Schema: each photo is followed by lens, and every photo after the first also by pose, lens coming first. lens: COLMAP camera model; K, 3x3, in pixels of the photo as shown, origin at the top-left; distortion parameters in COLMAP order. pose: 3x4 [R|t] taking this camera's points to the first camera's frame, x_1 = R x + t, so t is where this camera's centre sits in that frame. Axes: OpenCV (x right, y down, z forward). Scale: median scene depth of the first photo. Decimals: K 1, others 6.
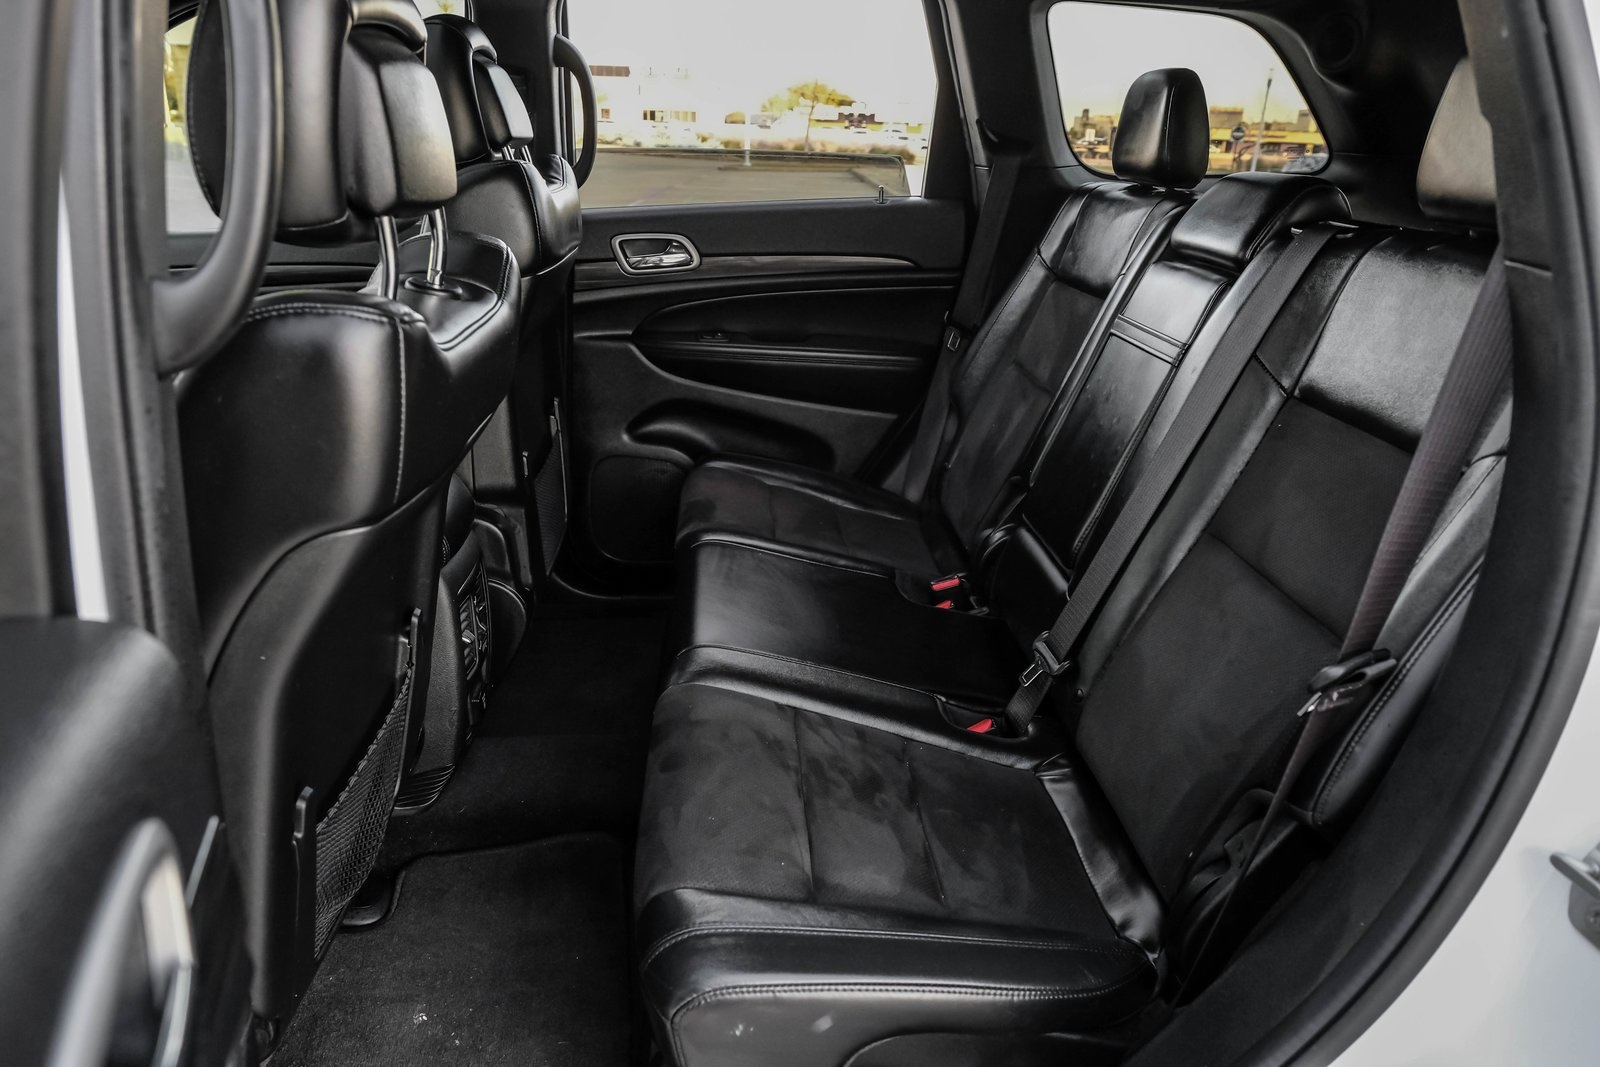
lens RADIAL K [[1167.3, 0, 757.4], [0, 1167.3, 541.5], [0, 0, 1]] dist [-0.034348, 0.020195]
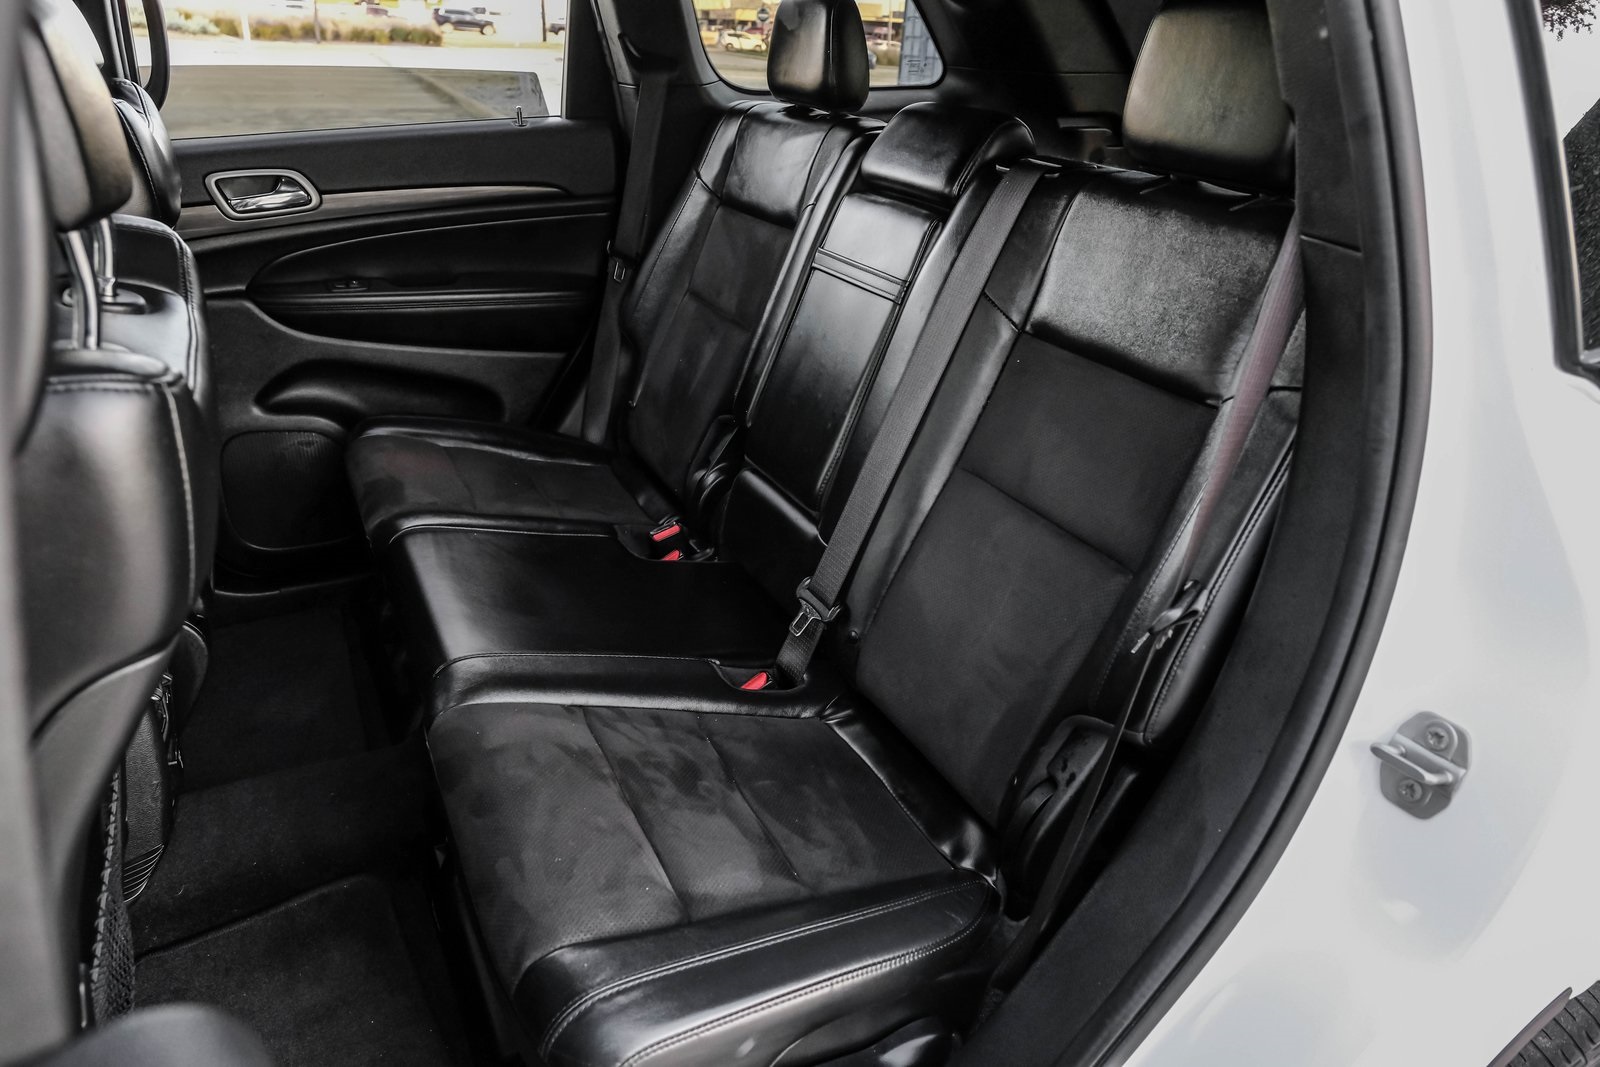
lens RADIAL K [[1167.3, 0, 793.9], [0, 1167.3, 543.2], [0, 0, 1]] dist [-0.034348, 0.020195]
pose [[0.913724, -0.157448, 0.374592, -0.137795], [0.120032, 0.985324, 0.121361, -0.077283], [-0.388203, -0.065927, 0.919213, 0.078743]]
